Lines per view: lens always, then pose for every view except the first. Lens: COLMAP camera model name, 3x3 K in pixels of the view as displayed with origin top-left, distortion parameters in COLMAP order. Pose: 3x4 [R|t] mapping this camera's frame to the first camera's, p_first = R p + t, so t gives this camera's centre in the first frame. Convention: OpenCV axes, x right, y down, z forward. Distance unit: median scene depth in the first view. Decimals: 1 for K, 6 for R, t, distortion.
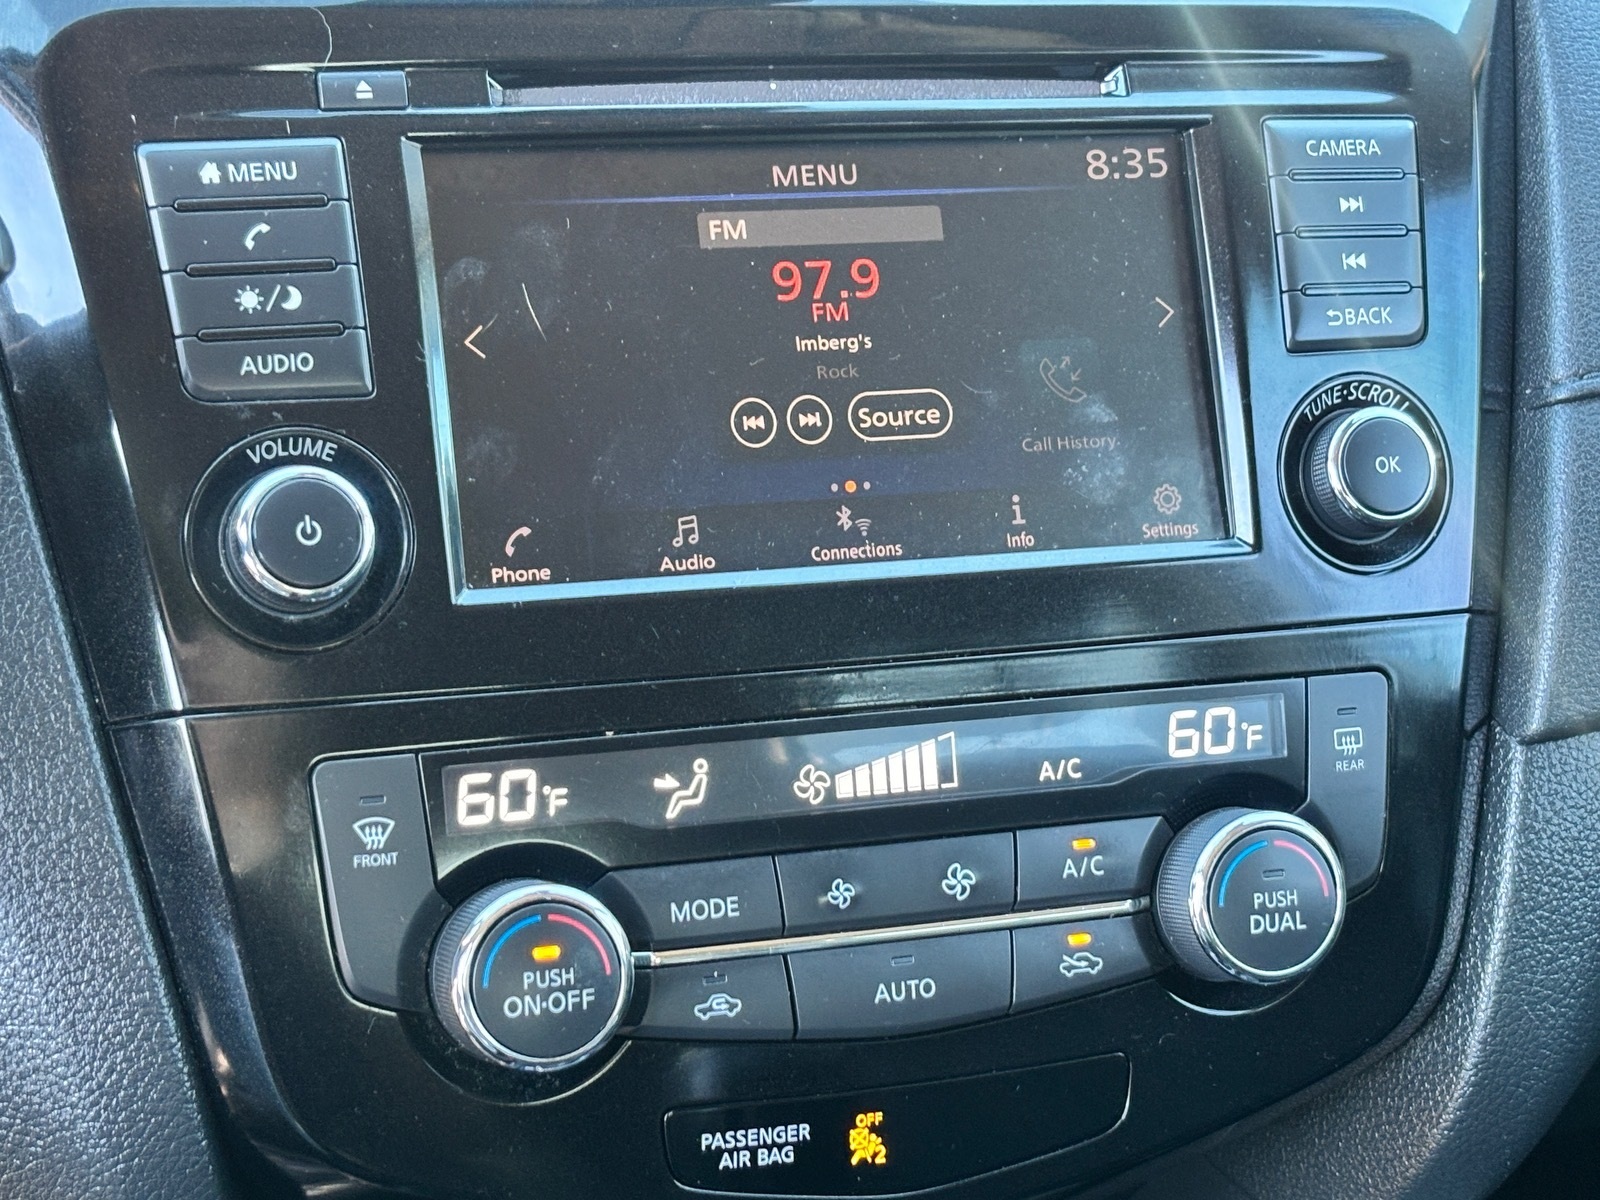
lens RADIAL K [[3221.4, 0, 789.3], [0, 3221.4, 624.4], [0, 0, 1]] dist [0.160090, 0.000000]
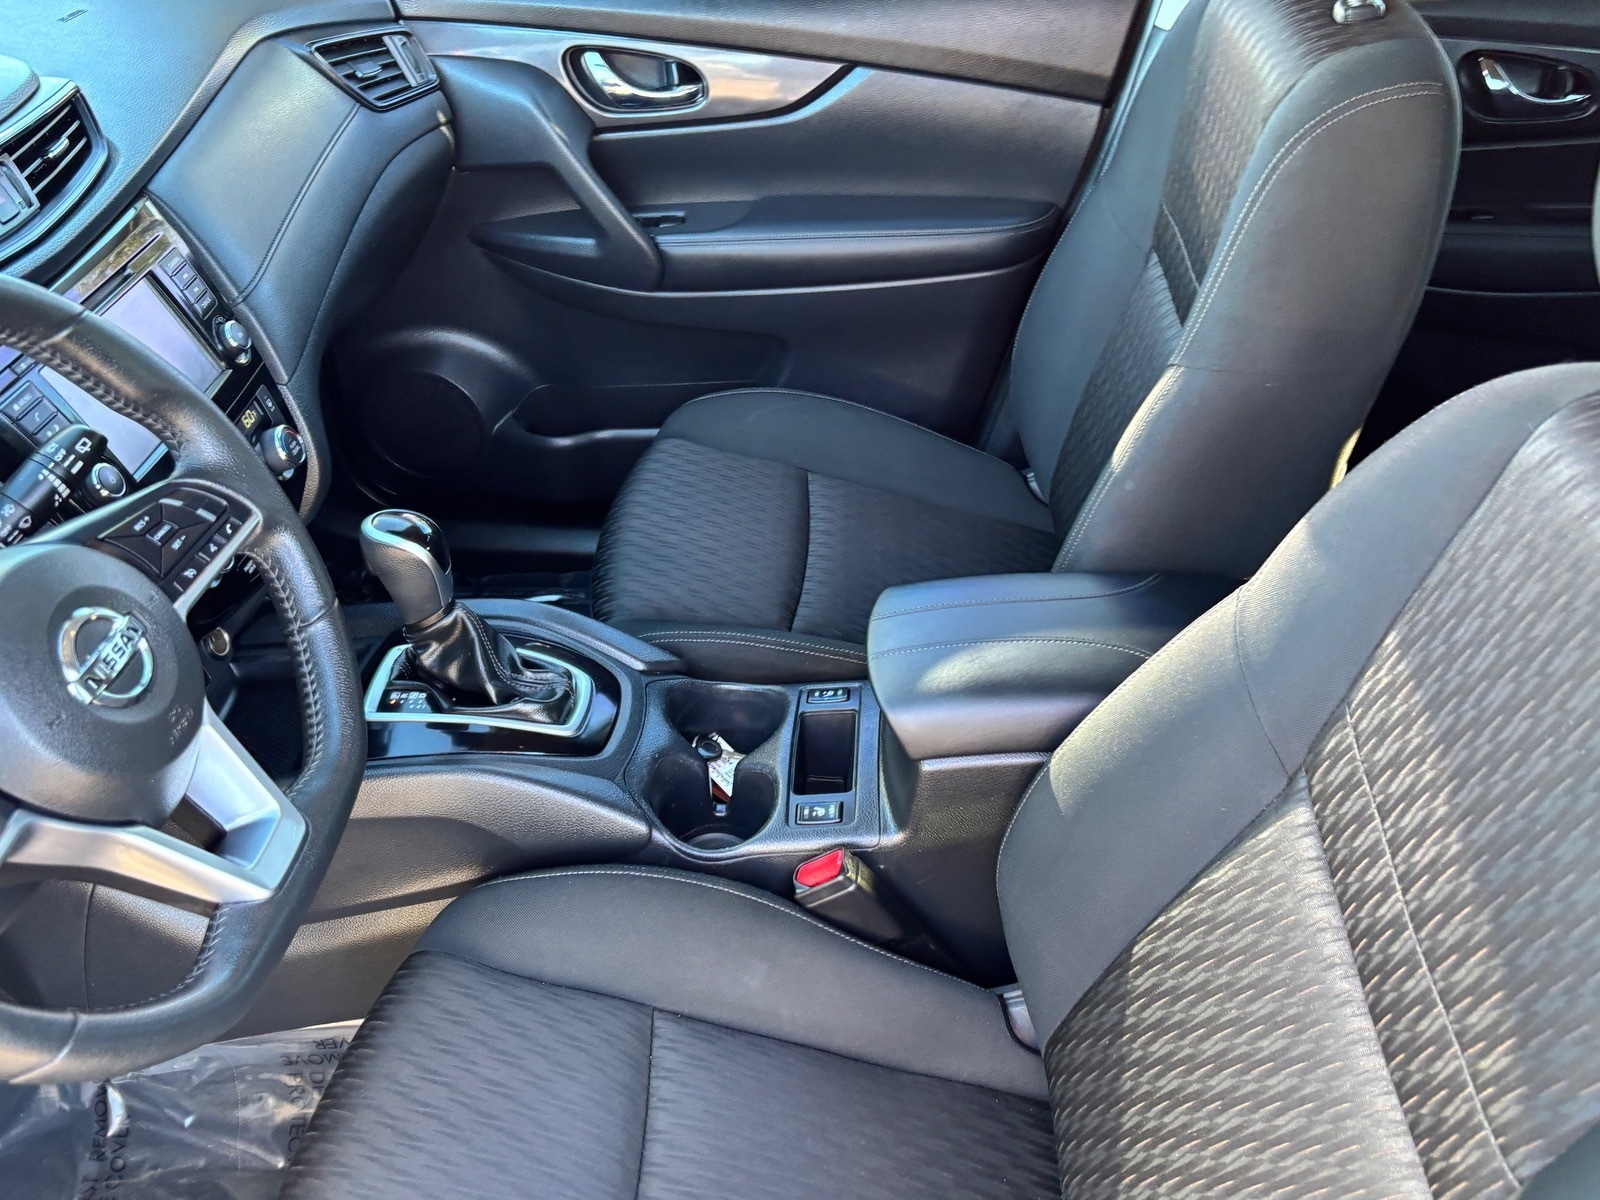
lens RADIAL K [[1428.4, 0, 809.0], [0, 1428.4, 617.8], [0, 0, 1]] dist [0.031585, -0.039790]
pose [[0.381776, -0.586880, 0.714016, -1.001125], [0.350368, 0.806769, 0.475780, -0.363225], [-0.855271, 0.068527, 0.513629, -0.433778]]
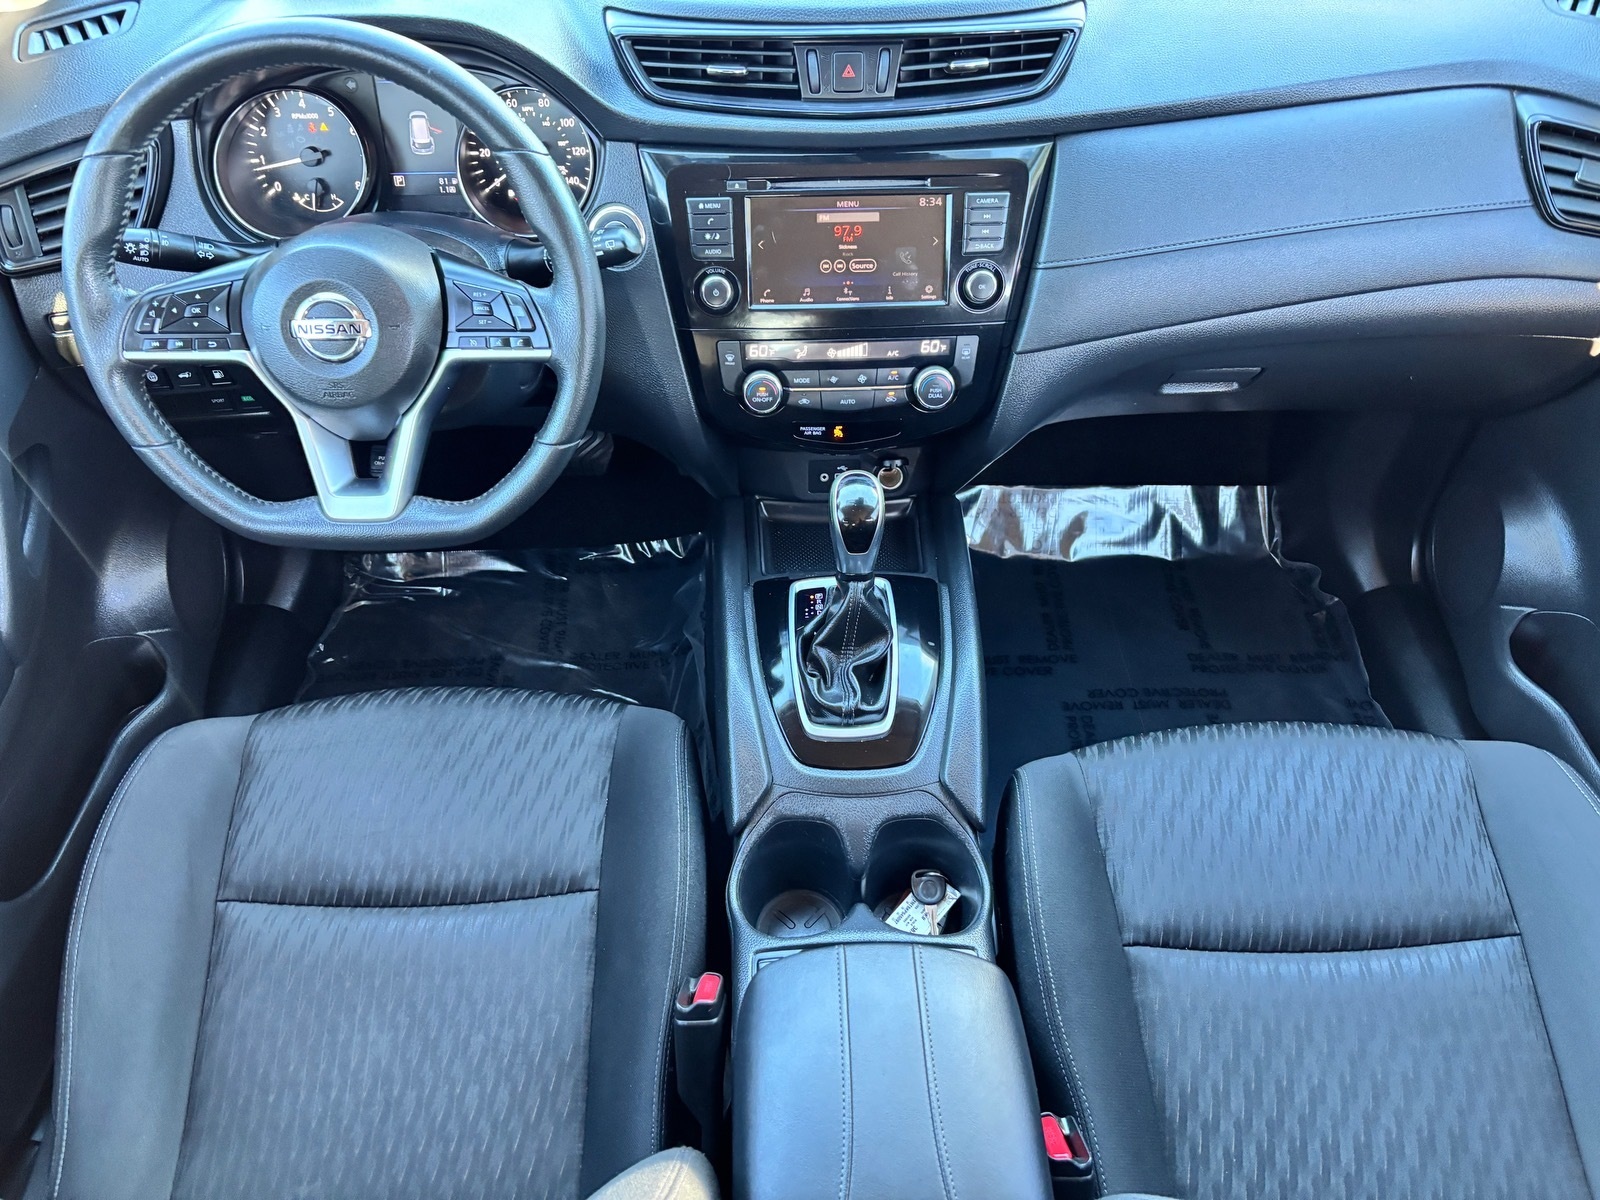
lens RADIAL K [[1222.0, 0, 785.3], [0, 1222.0, 609.0], [0, 0, 1]] dist [0.036382, -0.045203]
pose [[0.946967, 0.186332, -0.261791, 0.451534], [-0.054532, 0.896079, 0.440533, -0.371134], [0.316671, -0.402893, 0.858718, -0.604441]]
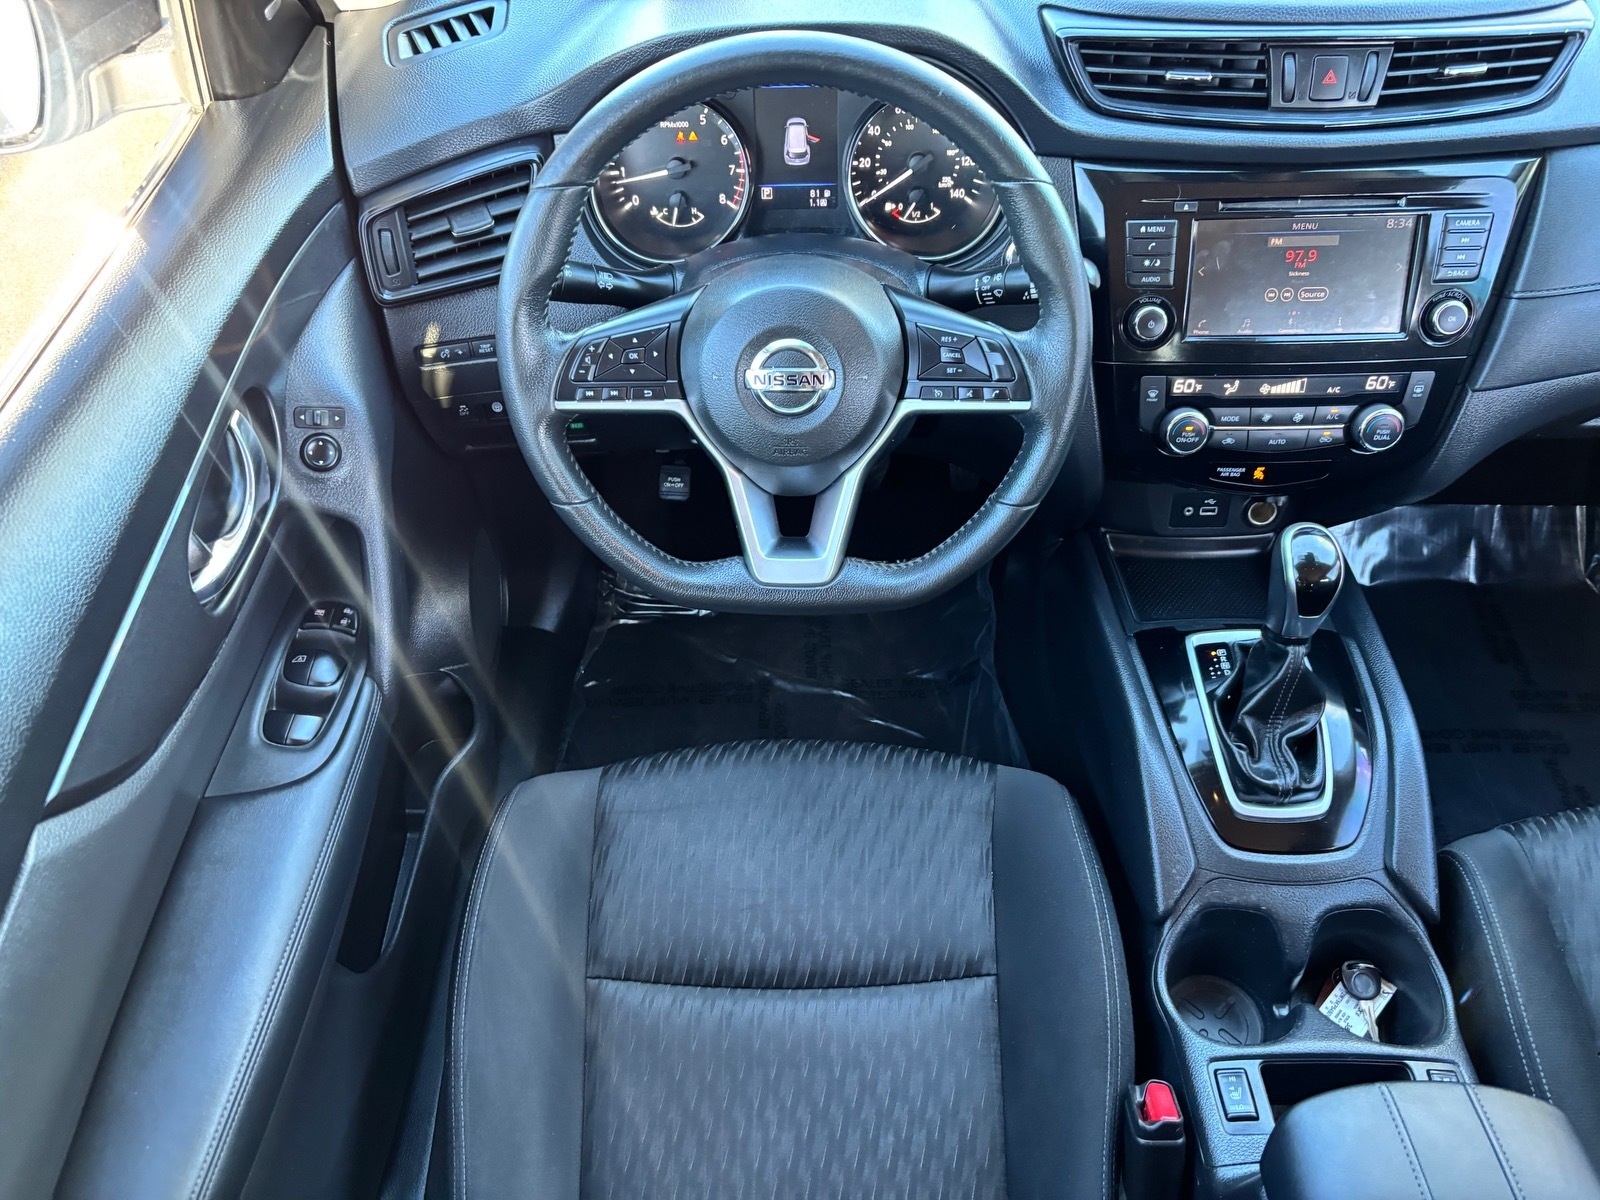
lens RADIAL K [[1222.0, 0, 790.8], [0, 1222.0, 608.1], [0, 0, 1]] dist [0.036382, -0.045203]
pose [[0.936650, 0.205680, -0.283519, -0.056044], [-0.050982, 0.880870, 0.470605, -0.395316], [0.346537, -0.426338, 0.835553, -0.585642]]
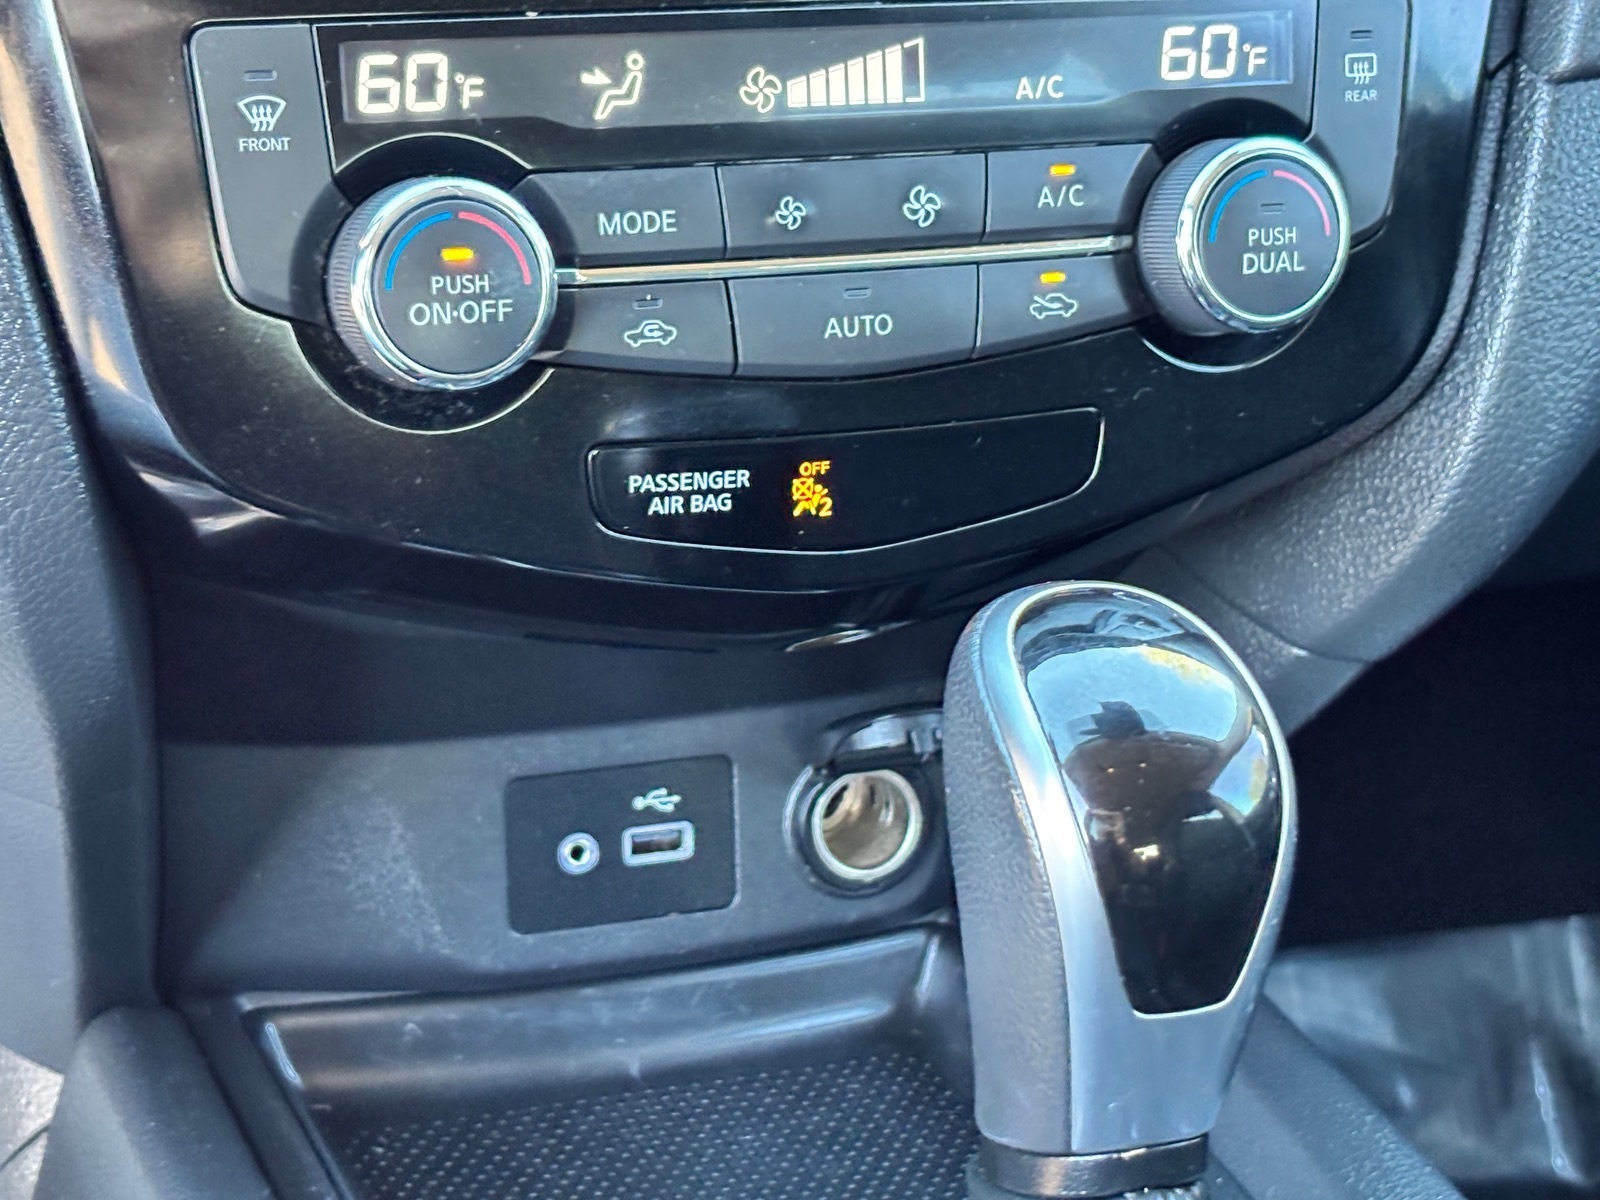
lens RADIAL K [[3221.4, 0, 787.6], [0, 3221.4, 627.0], [0, 0, 1]] dist [0.160090, 0.000000]
pose [[0.999547, 0.022795, 0.019663, 0.000310], [-0.025214, 0.990778, 0.133126, 0.077278], [-0.016447, -0.133561, 0.990904, 0.097004]]
